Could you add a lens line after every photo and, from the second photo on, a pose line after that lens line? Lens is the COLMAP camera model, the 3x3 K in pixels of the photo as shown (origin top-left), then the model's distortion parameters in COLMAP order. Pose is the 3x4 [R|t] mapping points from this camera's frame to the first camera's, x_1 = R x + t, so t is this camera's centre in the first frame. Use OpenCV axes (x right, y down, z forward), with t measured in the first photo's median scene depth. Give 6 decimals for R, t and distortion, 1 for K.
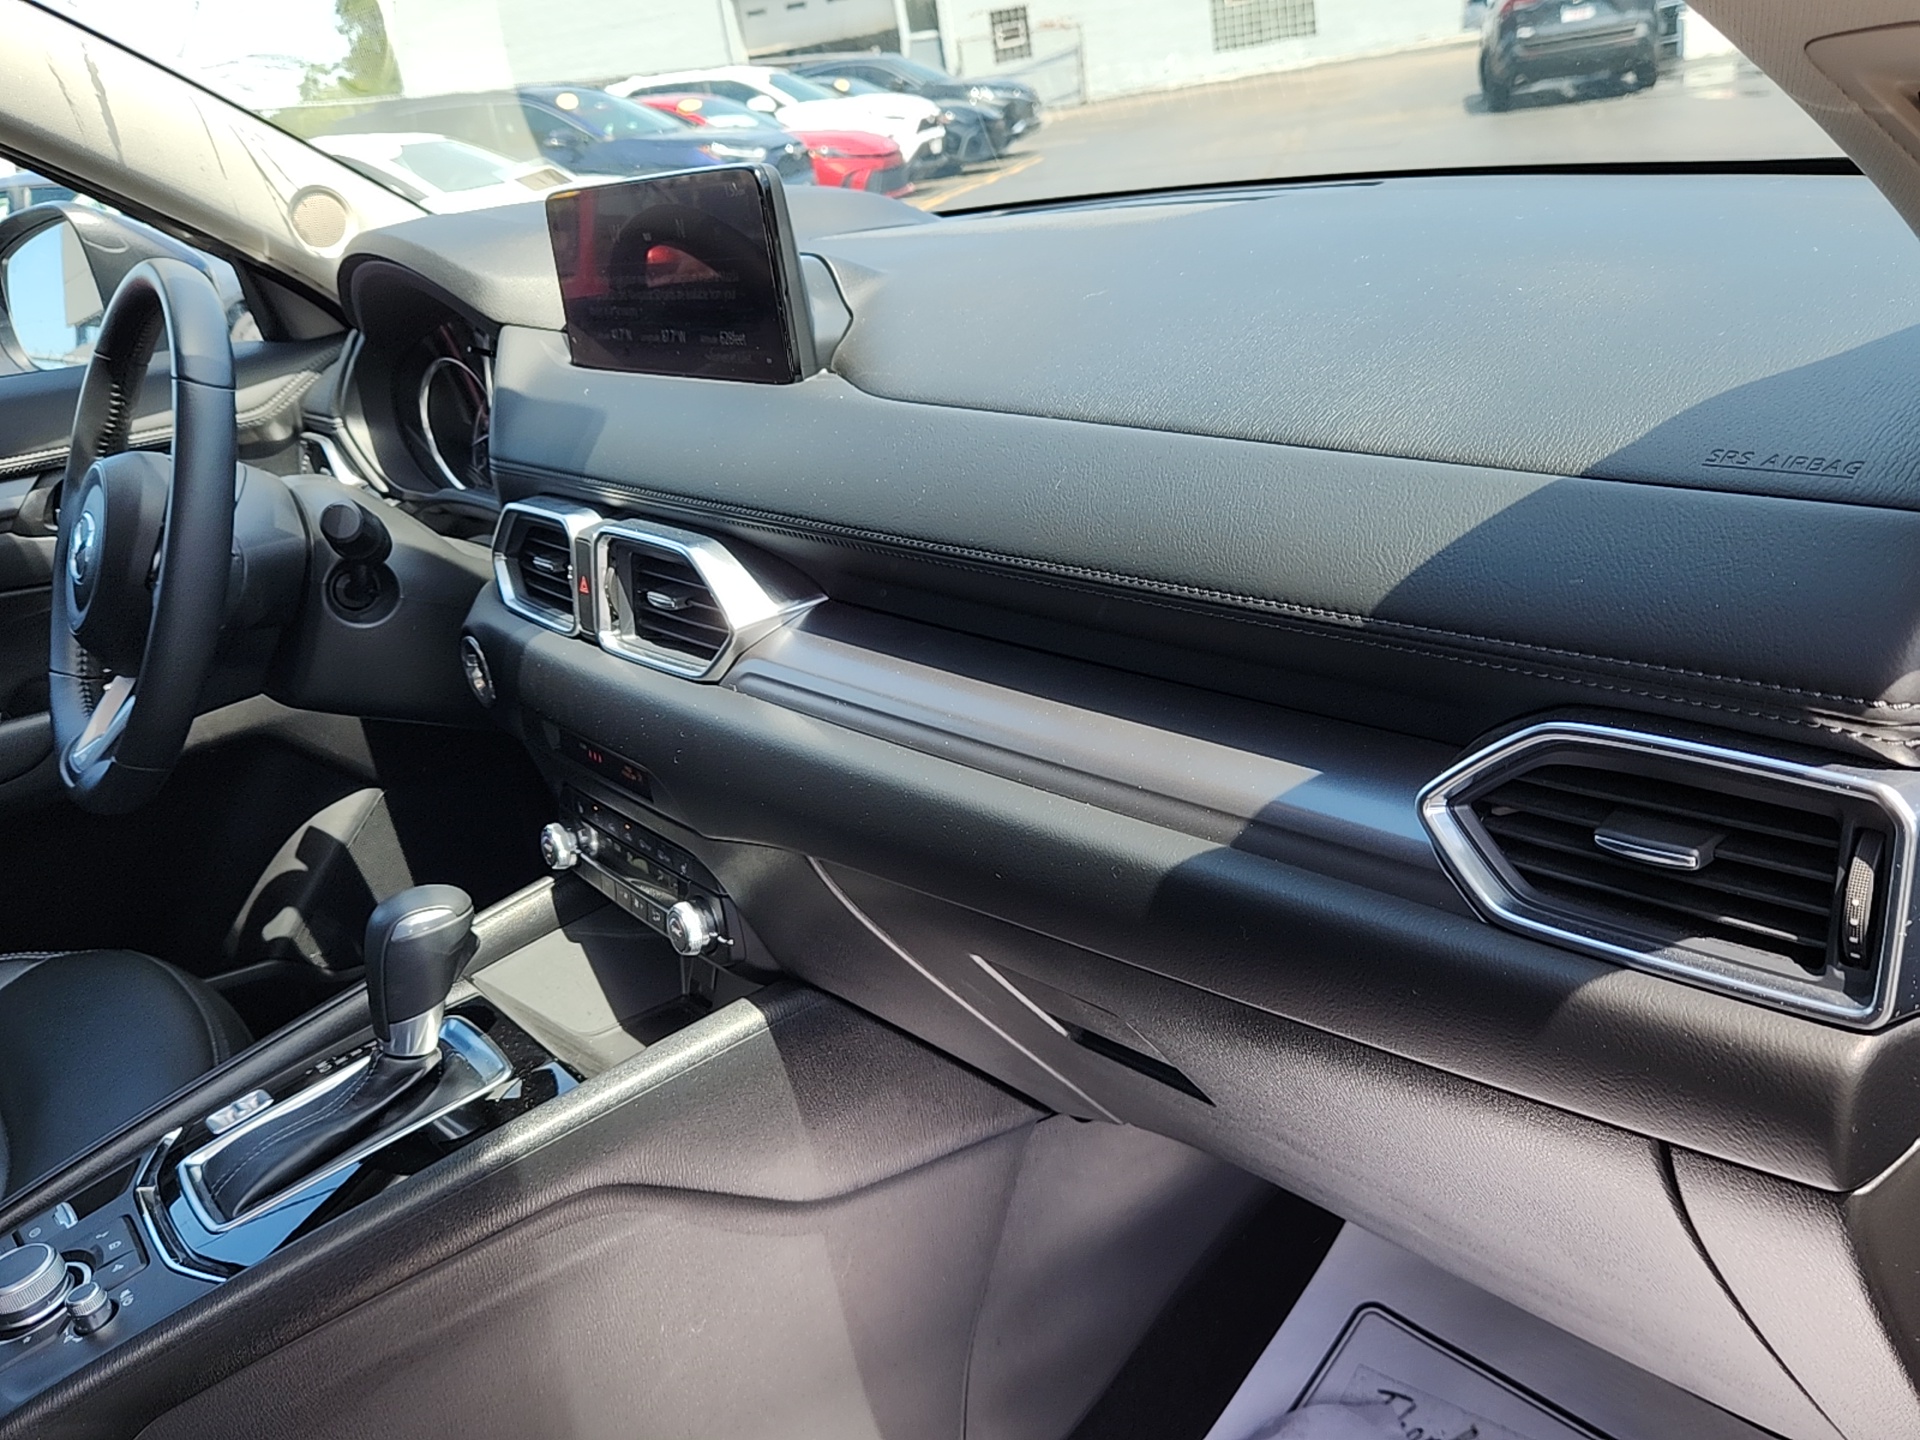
lens RADIAL K [[1687.1, 0, 997.8], [0, 1687.1, 731.5], [0, 0, 1]] dist [0.073016, -0.107793]
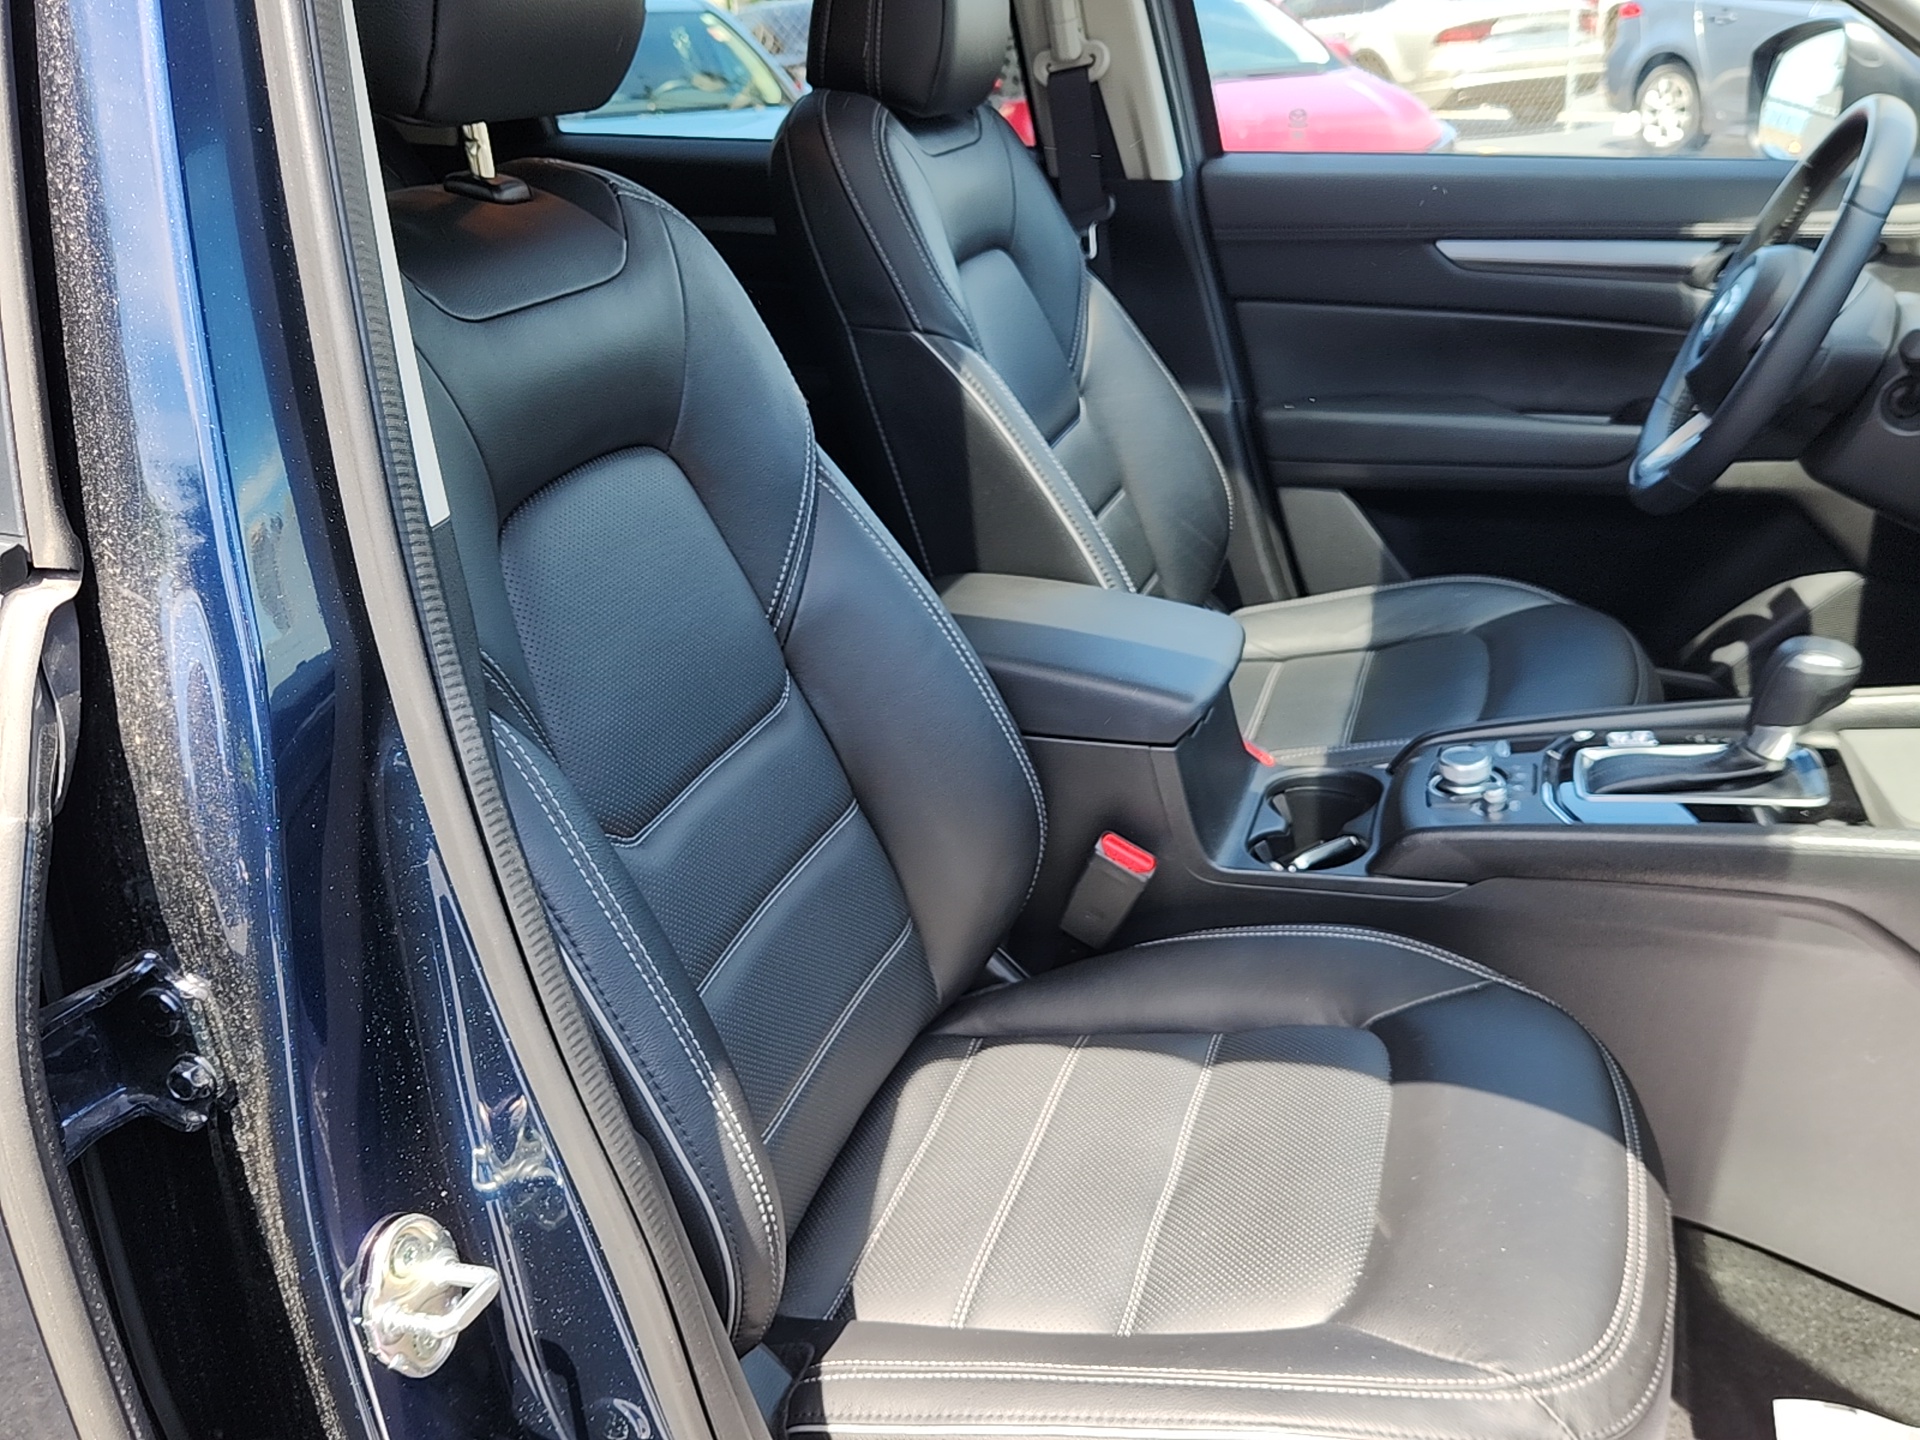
lens RADIAL K [[1788.4, 0, 960.8], [0, 1788.4, 799.8], [0, 0, 1]] dist [0.070854, -0.065656]
pose [[0.600135, 0.437572, -0.669604, 0.226040], [-0.326971, 0.898175, 0.293890, 0.012032], [0.730019, 0.042567, 0.682099, -0.388794]]
